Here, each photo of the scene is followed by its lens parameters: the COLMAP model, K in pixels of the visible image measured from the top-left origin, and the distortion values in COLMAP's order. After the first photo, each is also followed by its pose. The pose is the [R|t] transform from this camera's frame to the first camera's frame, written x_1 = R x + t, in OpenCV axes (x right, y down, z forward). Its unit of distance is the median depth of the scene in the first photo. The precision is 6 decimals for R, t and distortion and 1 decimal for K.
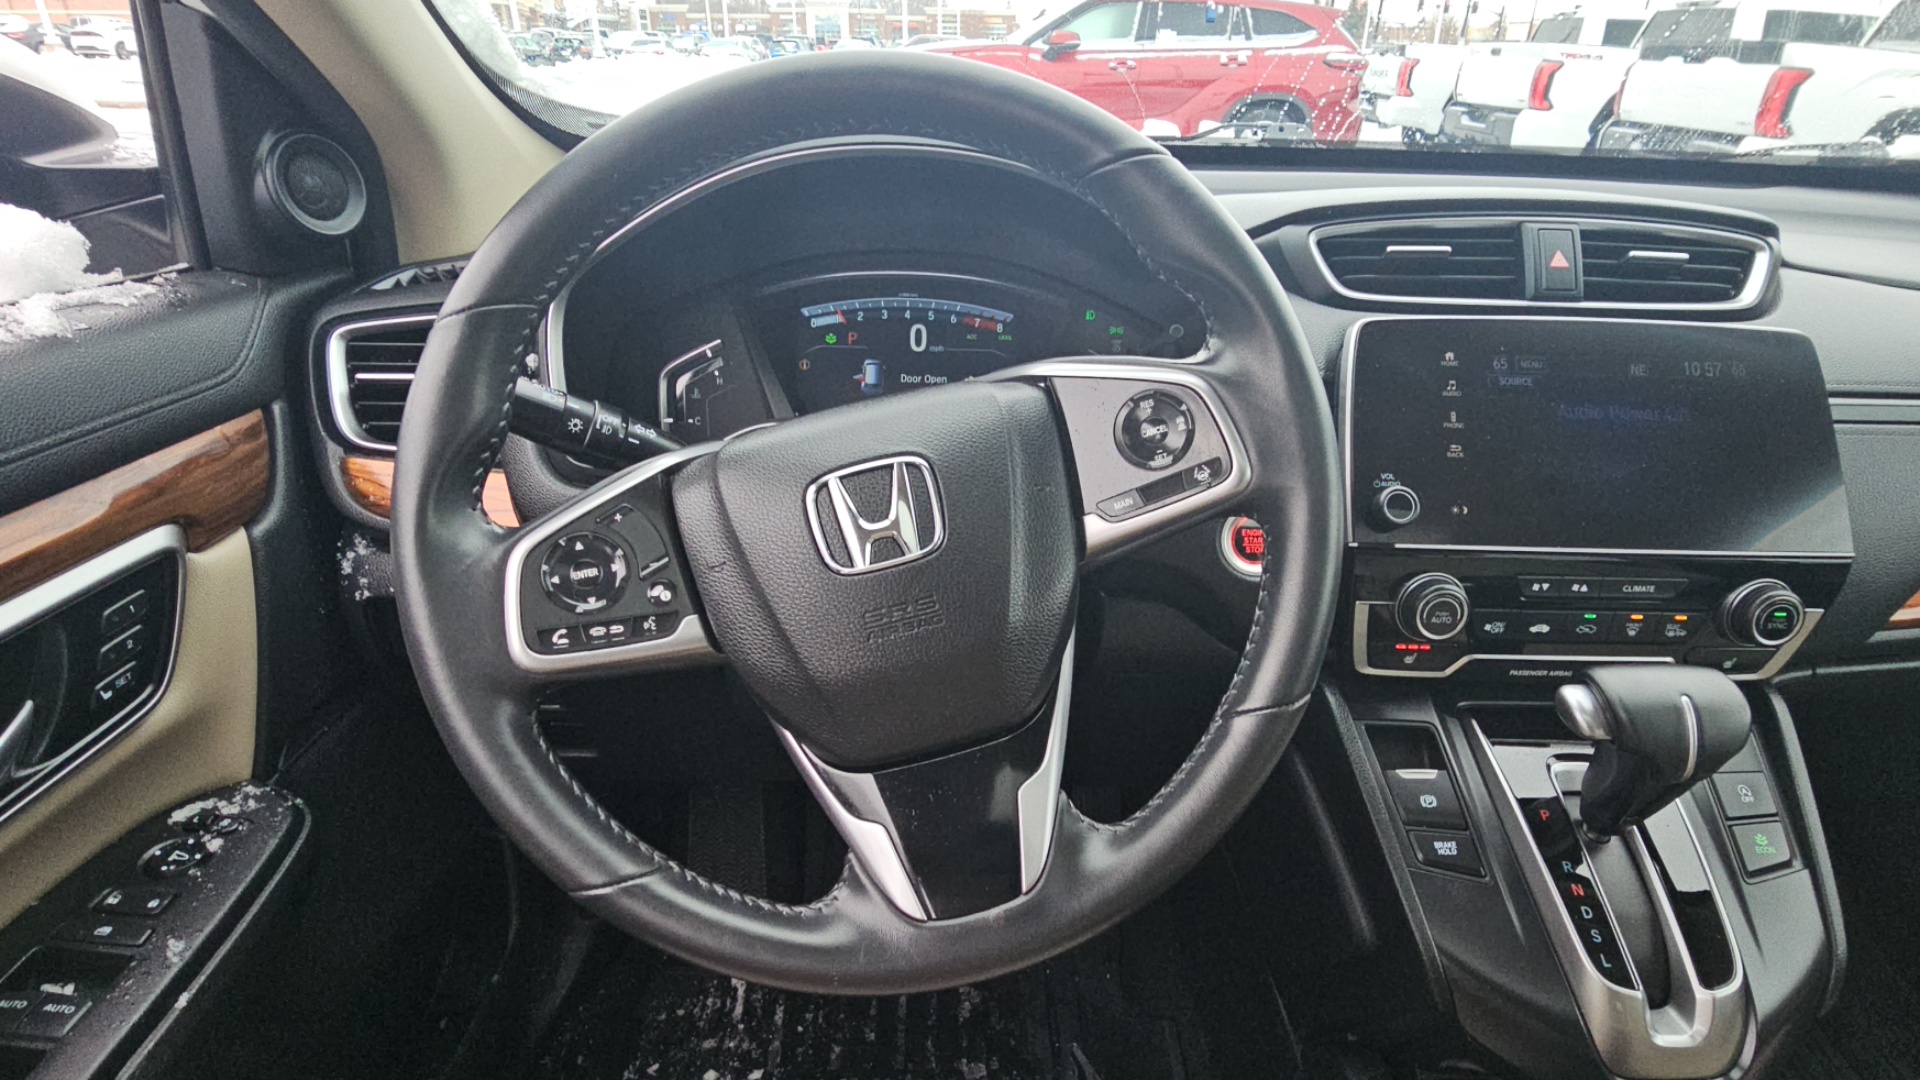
lens RADIAL K [[980.6, 0, 981.3], [0, 980.6, 557.1], [0, 0, 1]] dist [0.005464, -0.002316]
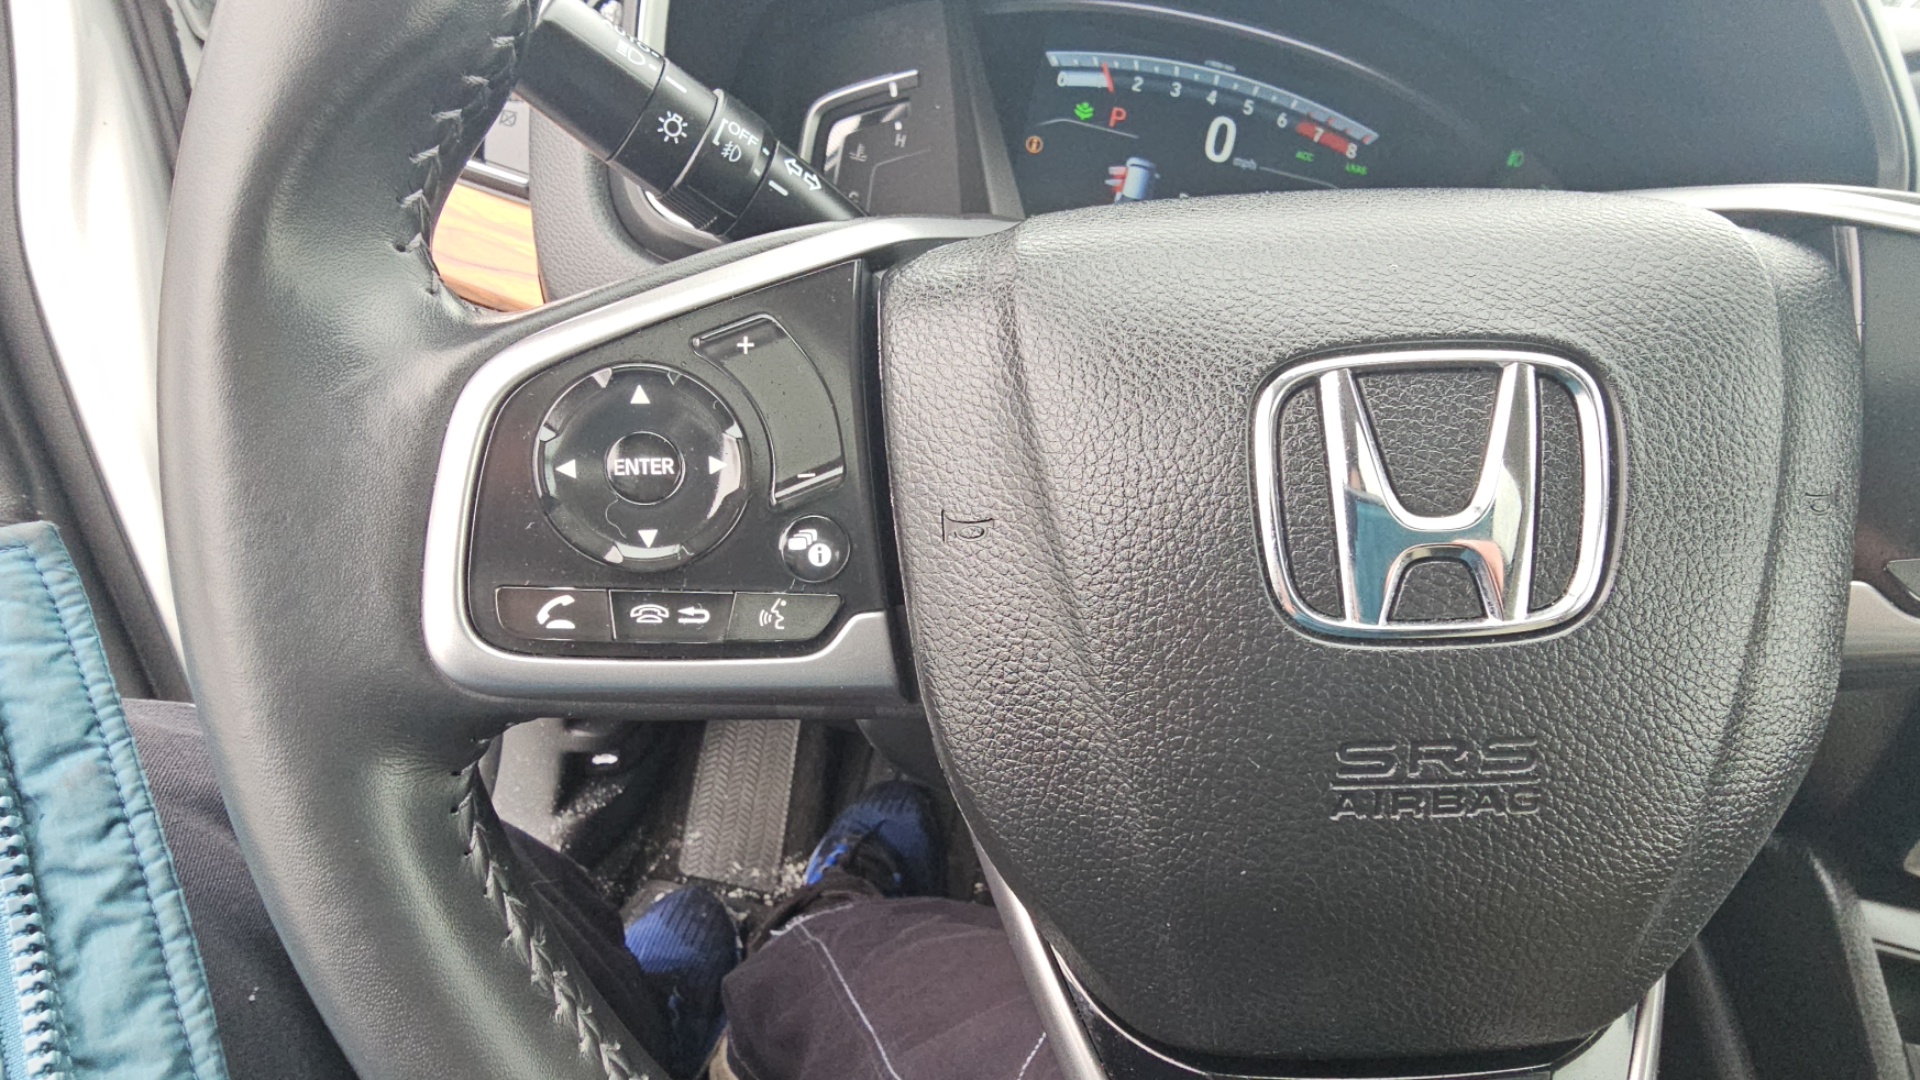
lens RADIAL K [[980.6, 0, 984.5], [0, 980.6, 551.6], [0, 0, 1]] dist [0.005464, -0.002316]
pose [[0.975782, 0.218221, -0.015135, -0.181176], [-0.214529, 0.968202, 0.128693, -0.022521], [0.042737, -0.122330, 0.991569, 0.431160]]
